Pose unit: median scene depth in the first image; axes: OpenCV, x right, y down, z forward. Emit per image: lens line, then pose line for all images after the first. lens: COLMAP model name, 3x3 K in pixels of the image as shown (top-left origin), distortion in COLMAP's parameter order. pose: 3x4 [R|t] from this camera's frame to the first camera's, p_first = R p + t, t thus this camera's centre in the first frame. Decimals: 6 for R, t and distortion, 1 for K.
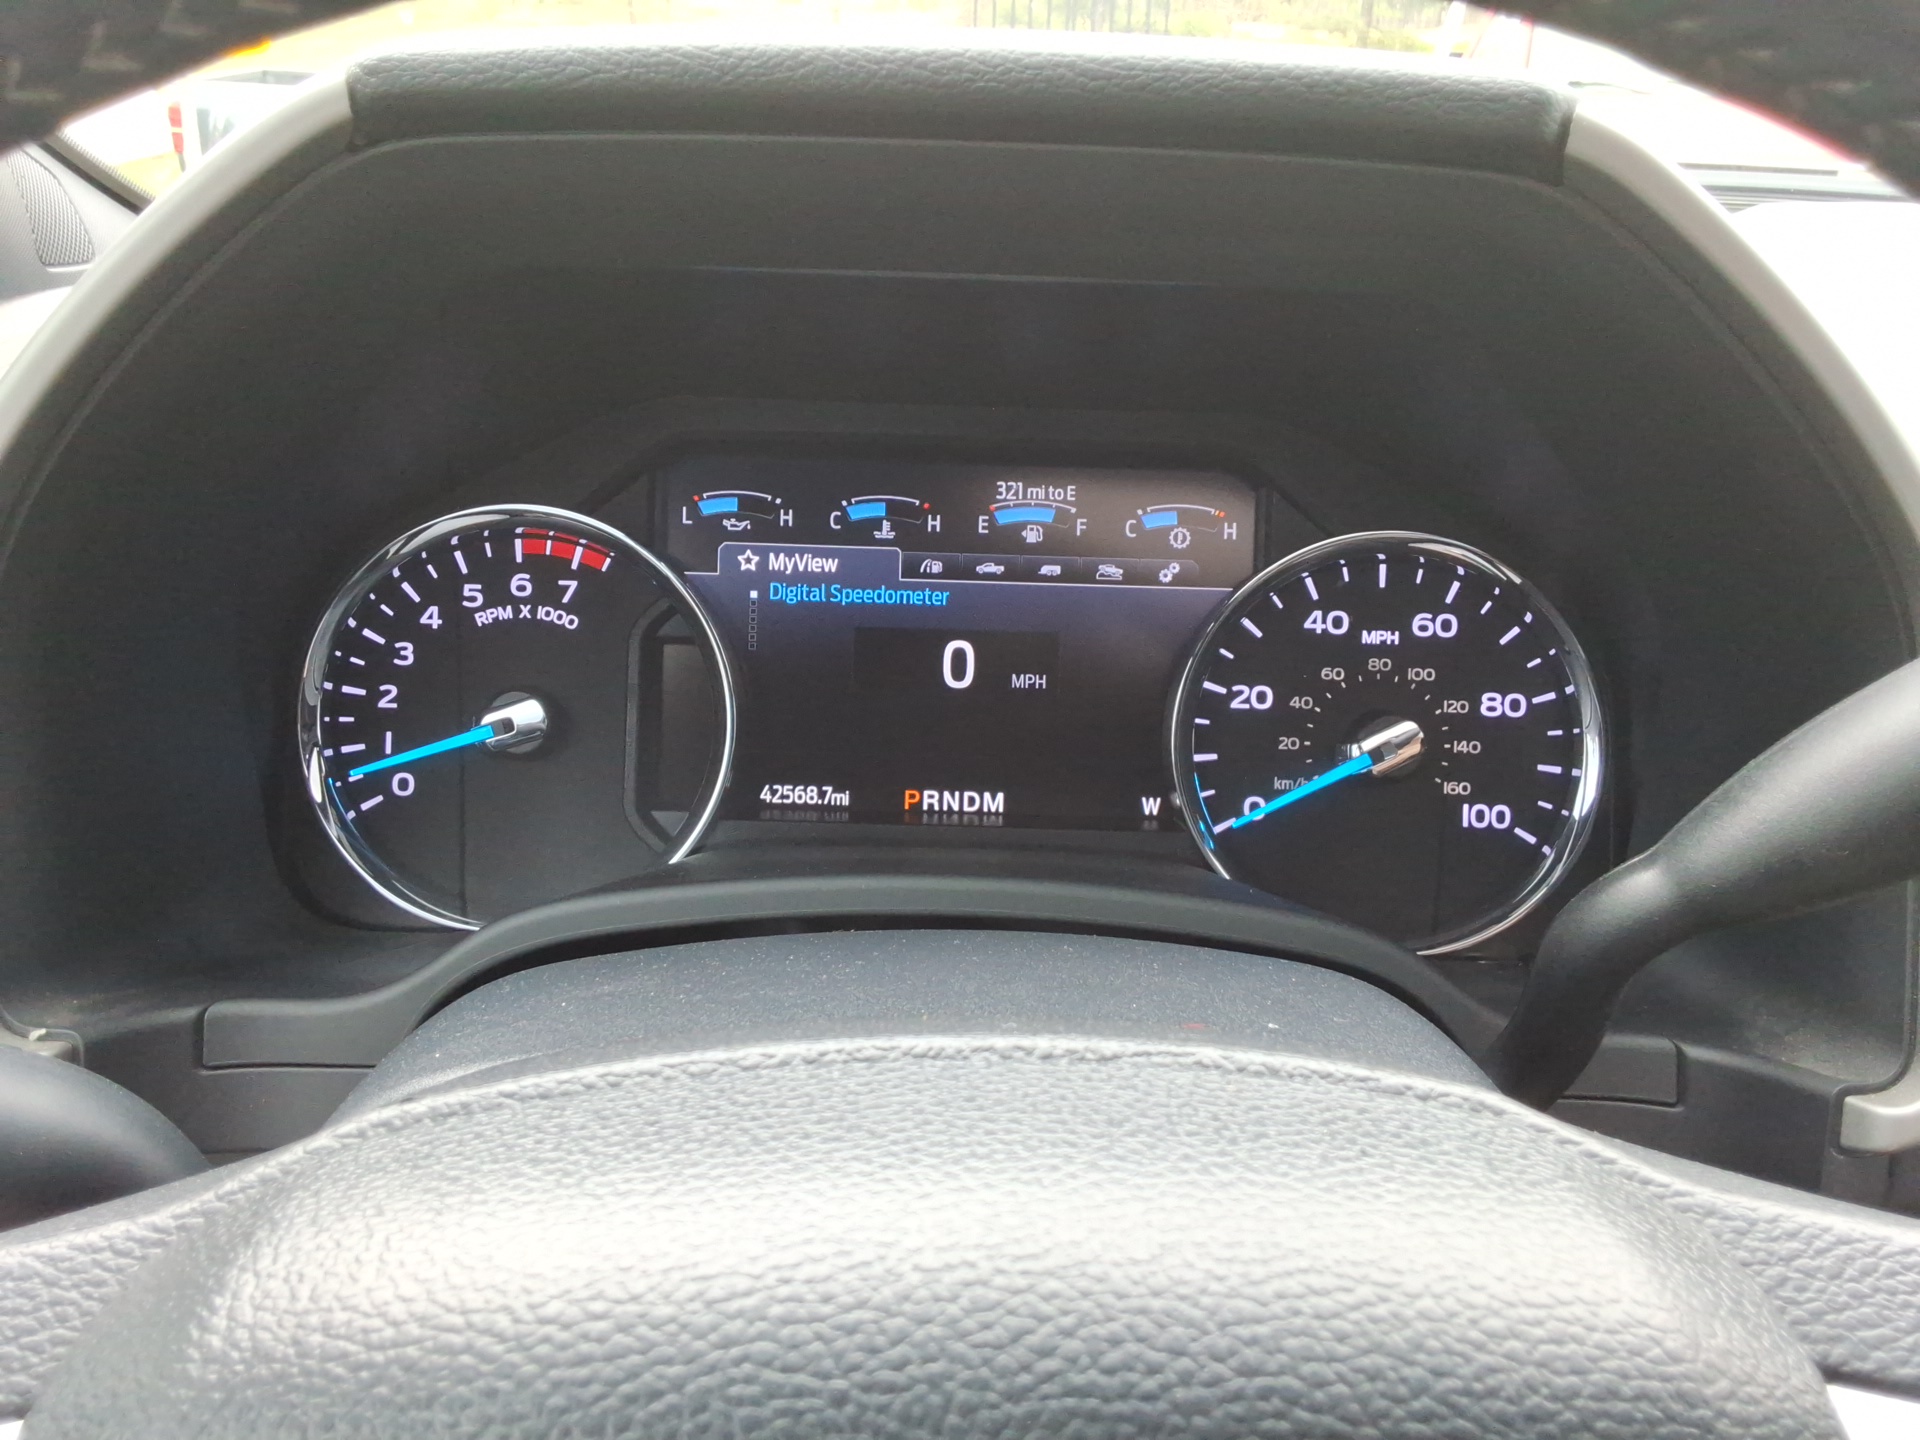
lens RADIAL K [[1626.8, 0, 995.1], [0, 1626.8, 699.3], [0, 0, 1]] dist [0.104499, -0.007747]
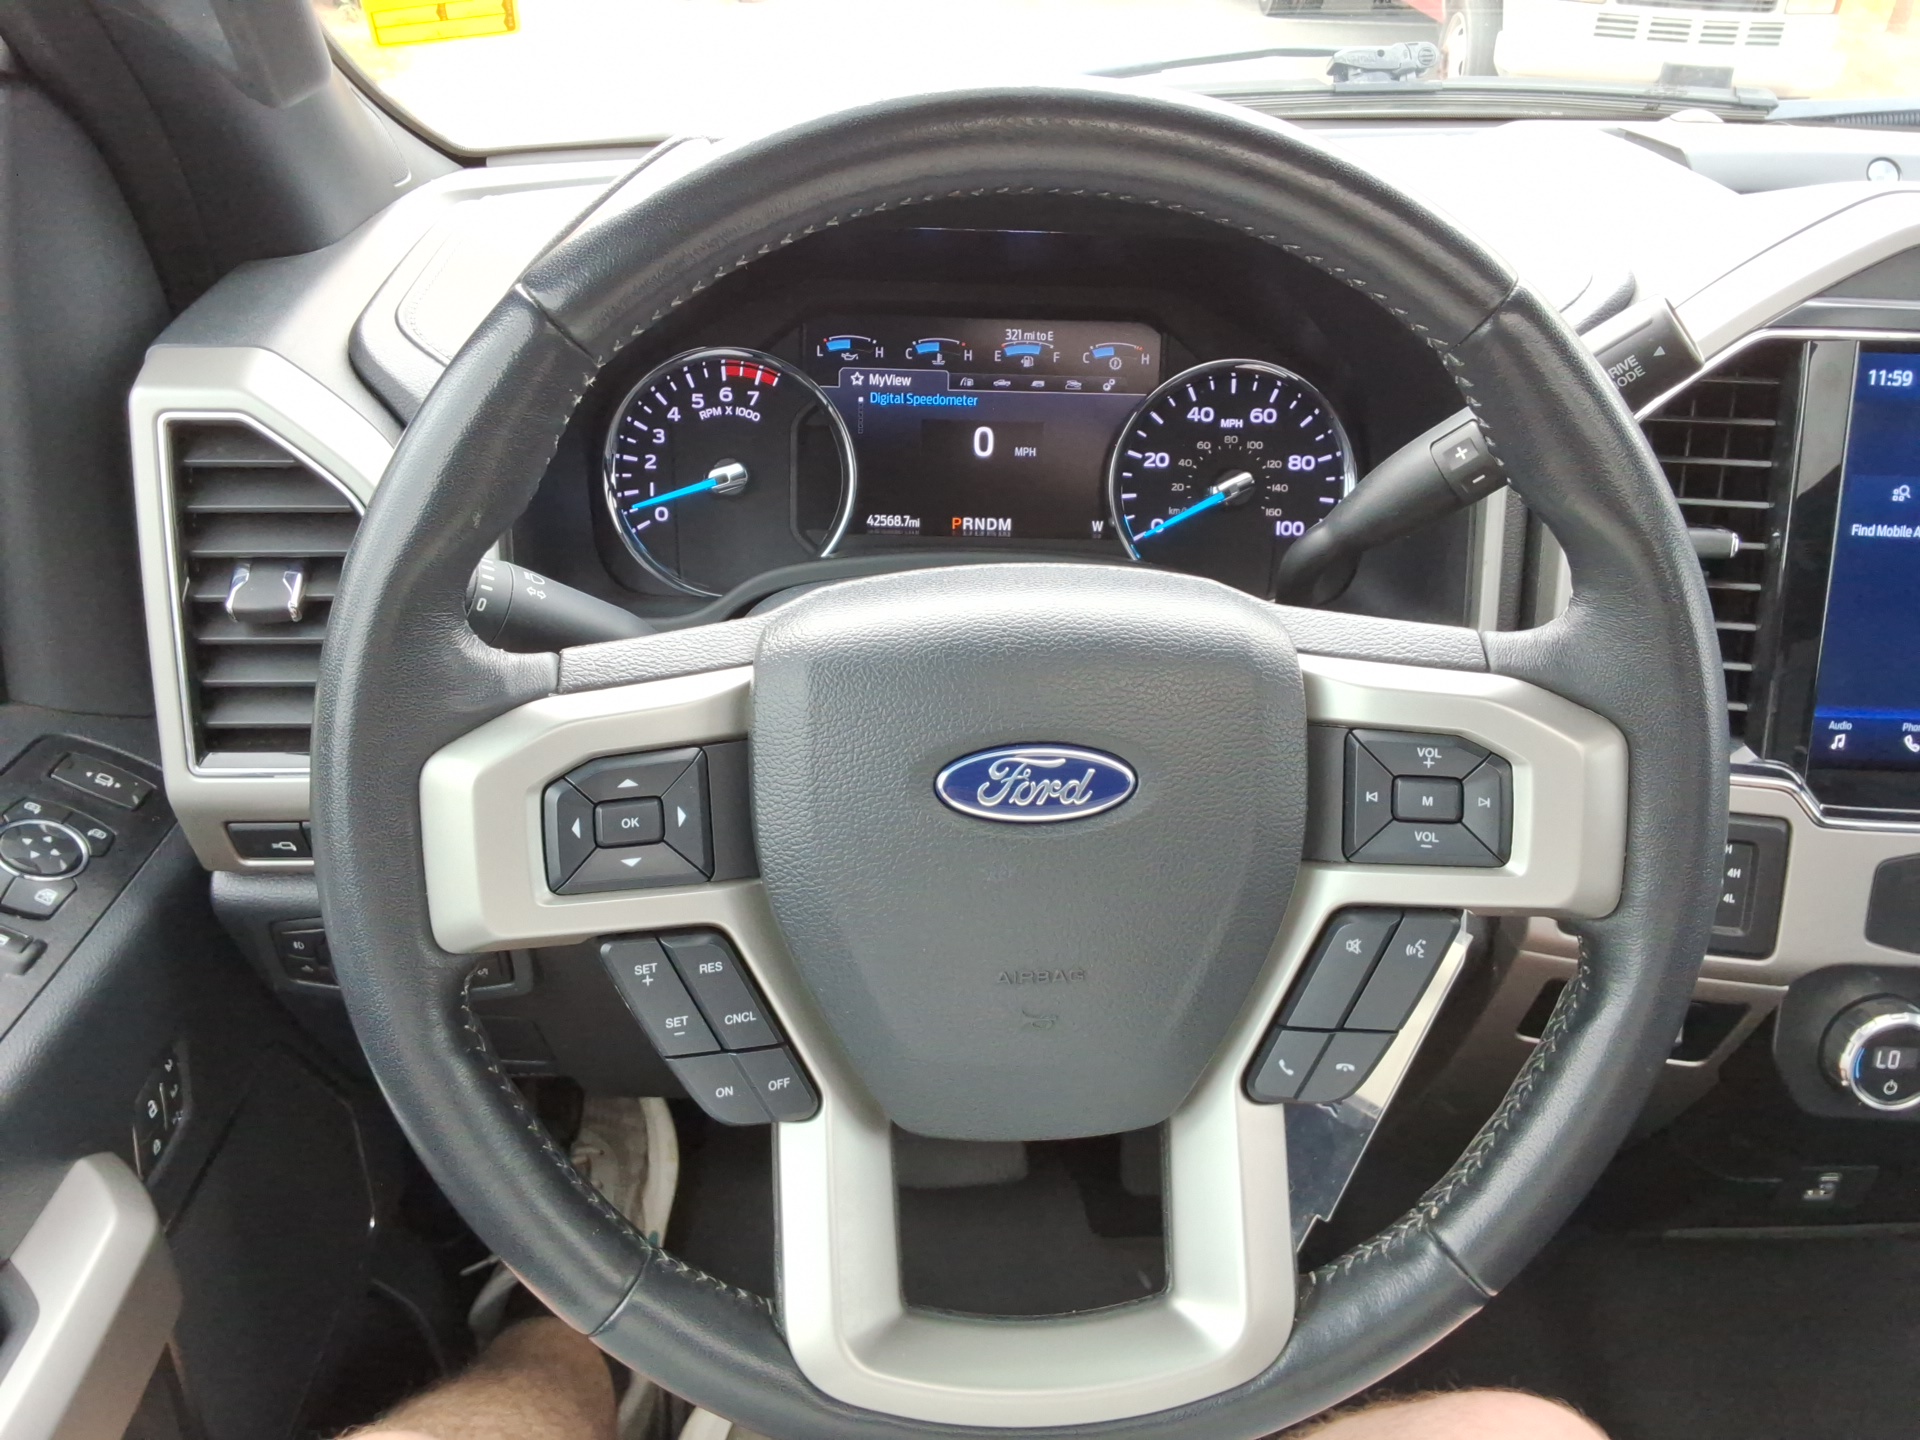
lens RADIAL K [[1539.2, 0, 972.3], [0, 1539.2, 707.9], [0, 0, 1]] dist [0.110499, -0.167927]
pose [[0.999066, -0.012883, 0.041255, -0.105533], [0.006787, 0.989461, 0.144642, 0.020379], [-0.042684, -0.144227, 0.988624, -0.628678]]
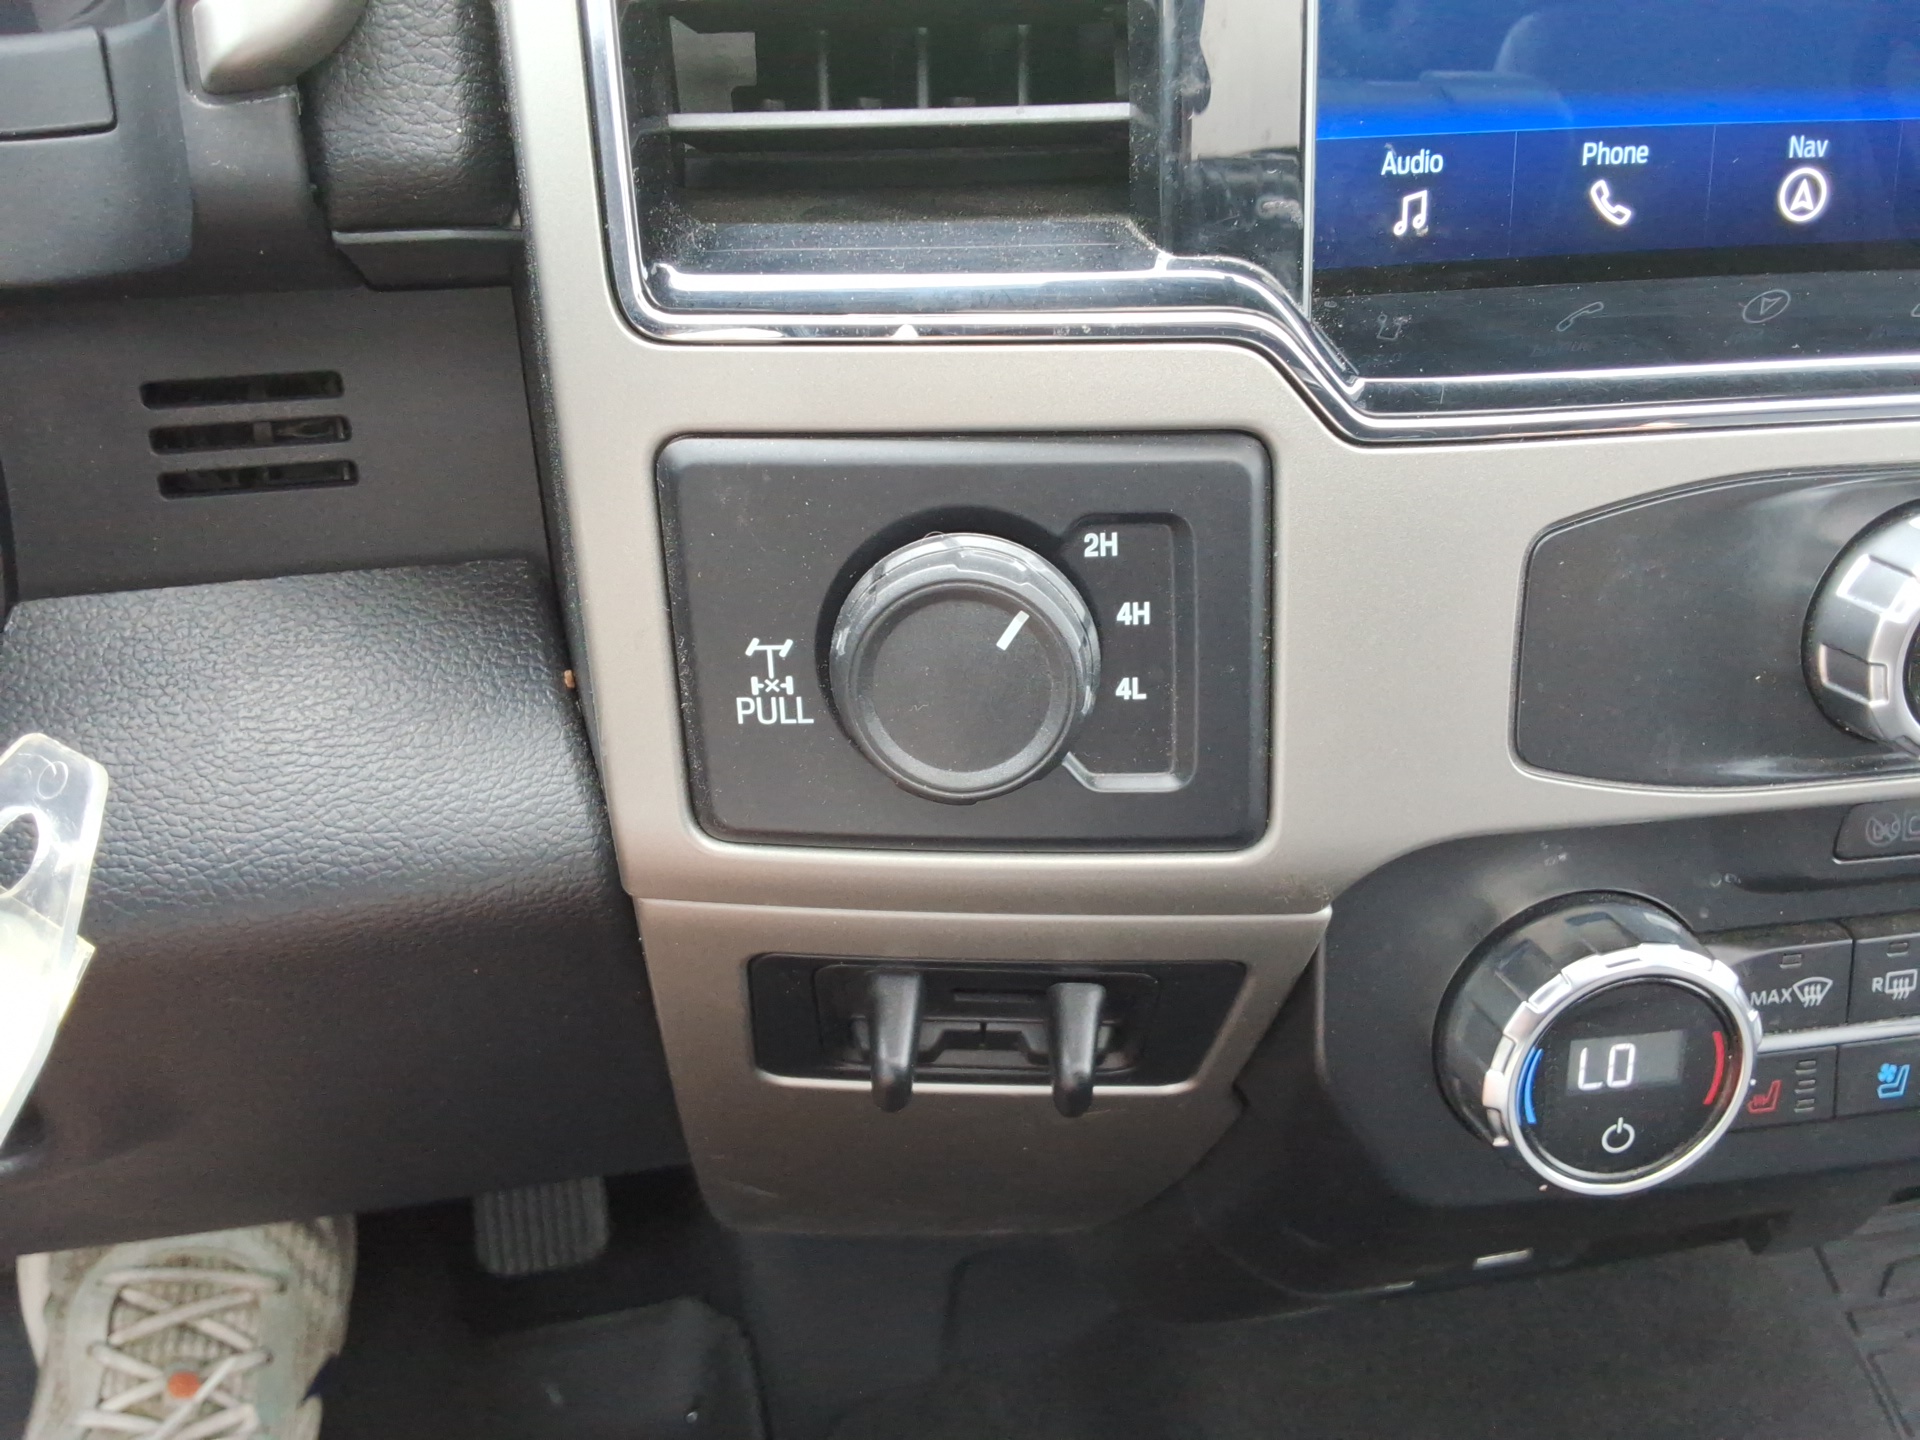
lens RADIAL K [[1539.2, 0, 989.8], [0, 1539.2, 700.7], [0, 0, 1]] dist [0.110499, -0.167927]
pose [[0.975648, -0.125968, 0.179565, 0.478449], [0.082457, 0.969235, 0.231917, 0.277412], [-0.203255, -0.211463, 0.956018, 0.229621]]
